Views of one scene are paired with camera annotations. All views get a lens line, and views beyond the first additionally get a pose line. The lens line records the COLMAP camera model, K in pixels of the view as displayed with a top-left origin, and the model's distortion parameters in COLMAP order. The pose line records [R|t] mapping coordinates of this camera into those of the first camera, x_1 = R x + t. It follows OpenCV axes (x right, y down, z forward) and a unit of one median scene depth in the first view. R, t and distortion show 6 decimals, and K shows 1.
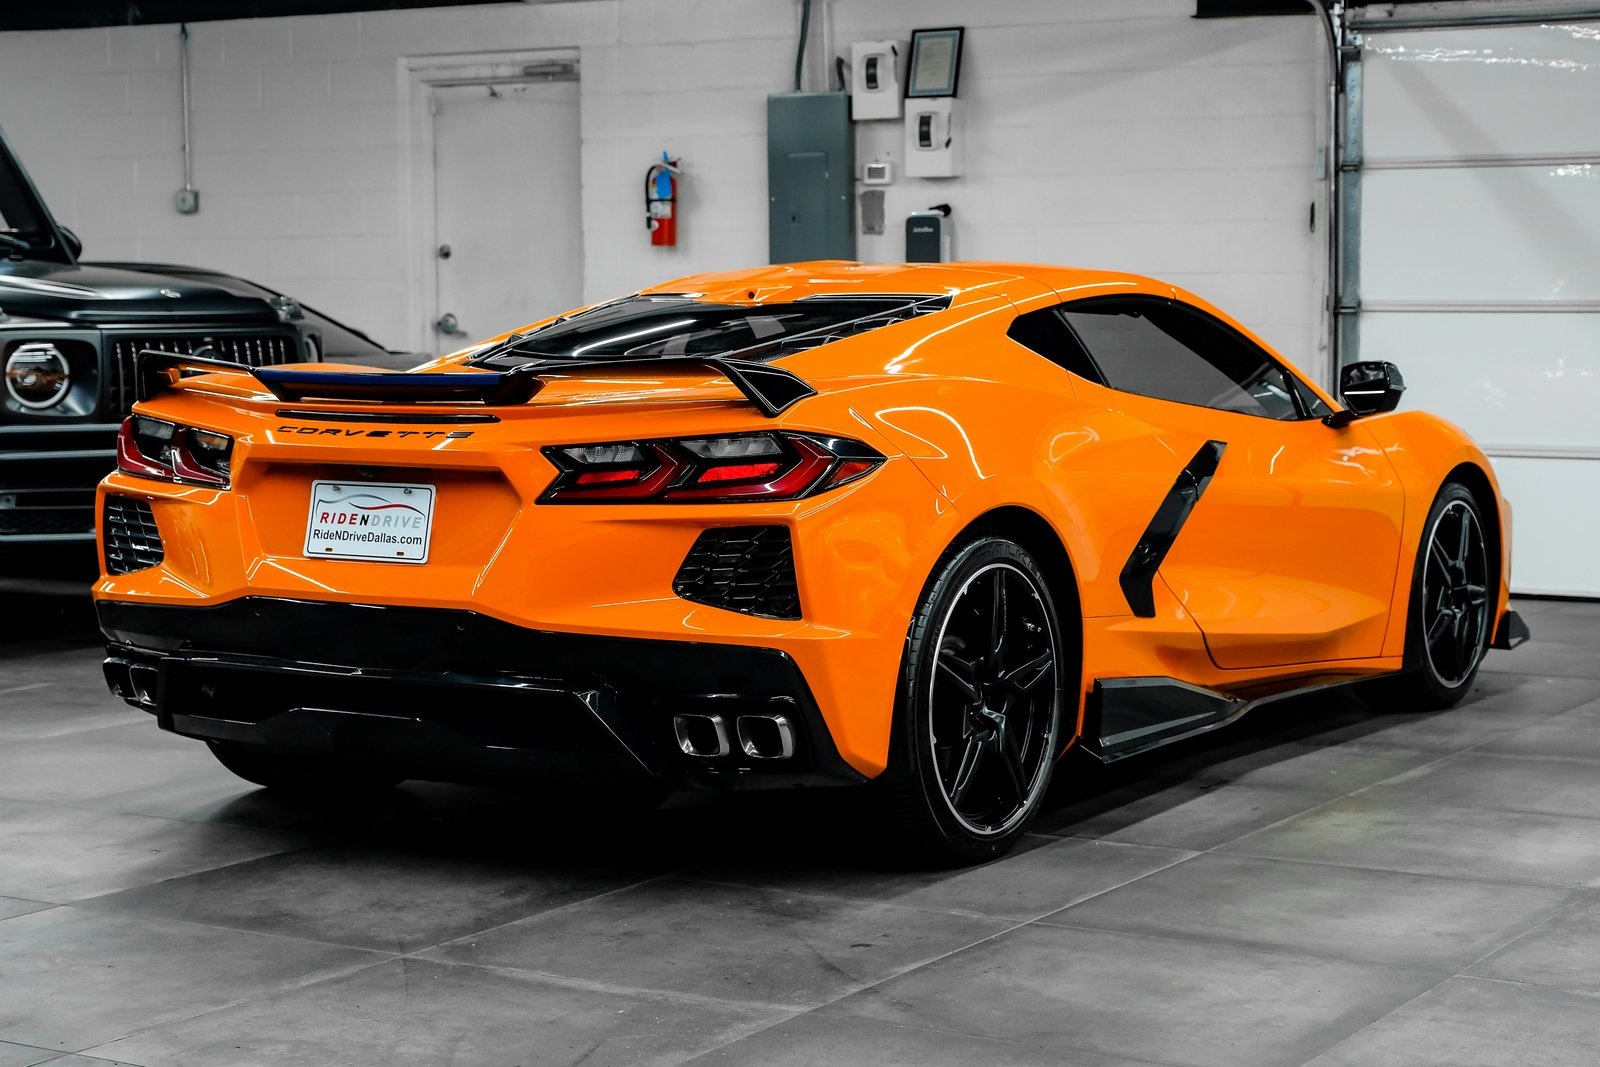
lens RADIAL K [[2921.0, 0, 800.0], [0, 2921.0, 533.5], [0, 0, 1]] dist [0.009620, 0.185529]
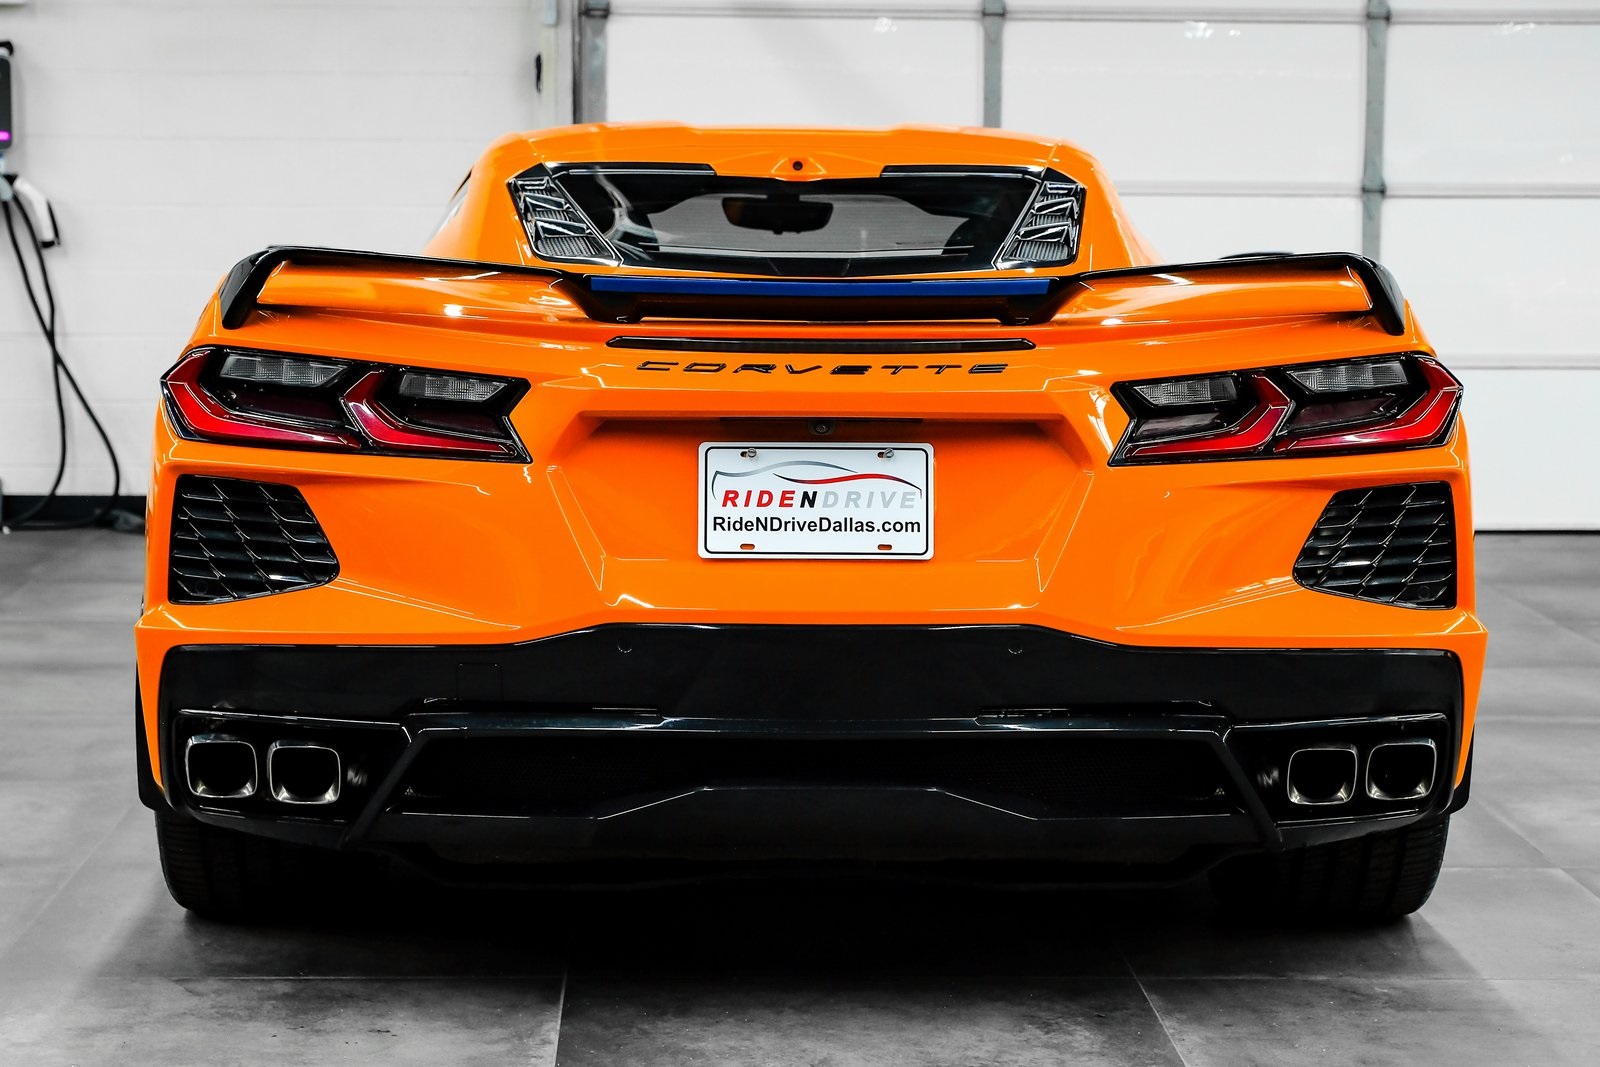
lens RADIAL K [[3434.7, 0, 800.0], [0, 3434.7, 533.5], [0, 0, 1]] dist [-0.054310, 0.210370]
pose [[0.832720, -0.048988, 0.551522, -0.580398], [0.035079, 0.998745, 0.035747, -0.024804], [-0.552581, -0.010420, 0.833394, 0.343988]]
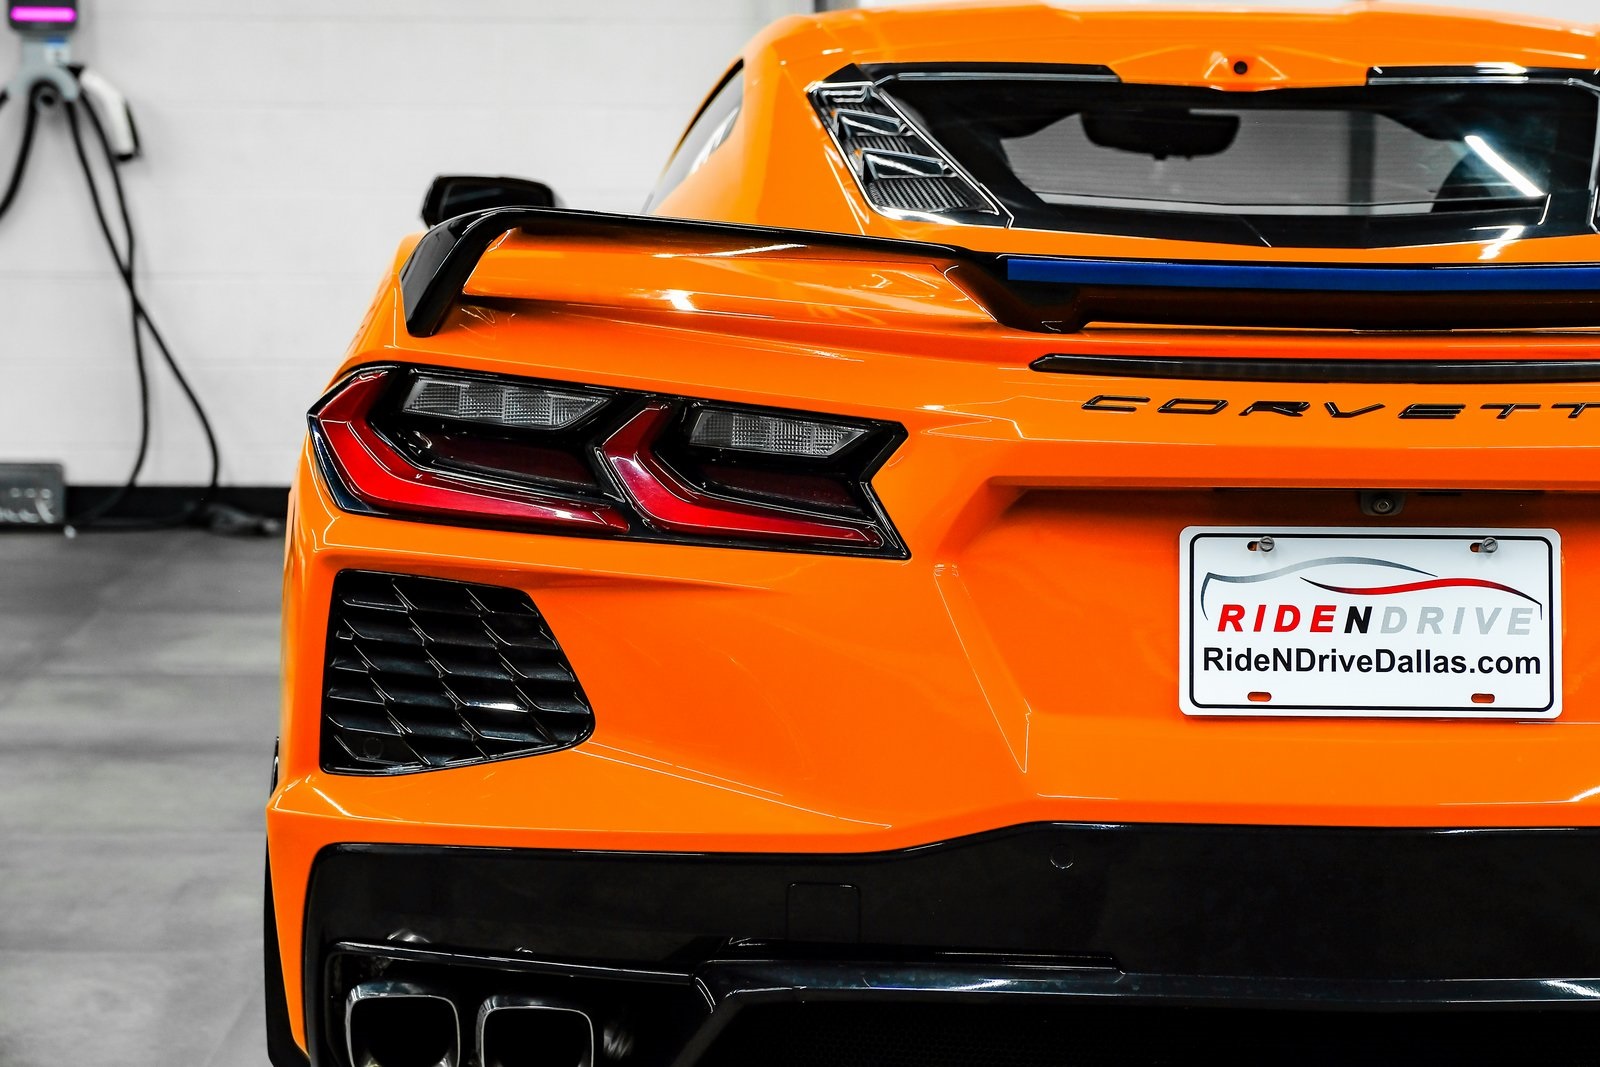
lens RADIAL K [[3985.4, 0, 847.8], [0, 3985.4, 490.2], [0, 0, 1]] dist [-0.018224, 1.450881]
pose [[0.852282, -0.048805, 0.520800, -0.498666], [0.033268, 0.998680, 0.039146, -0.046913], [-0.522023, -0.016037, 0.852781, 0.555012]]
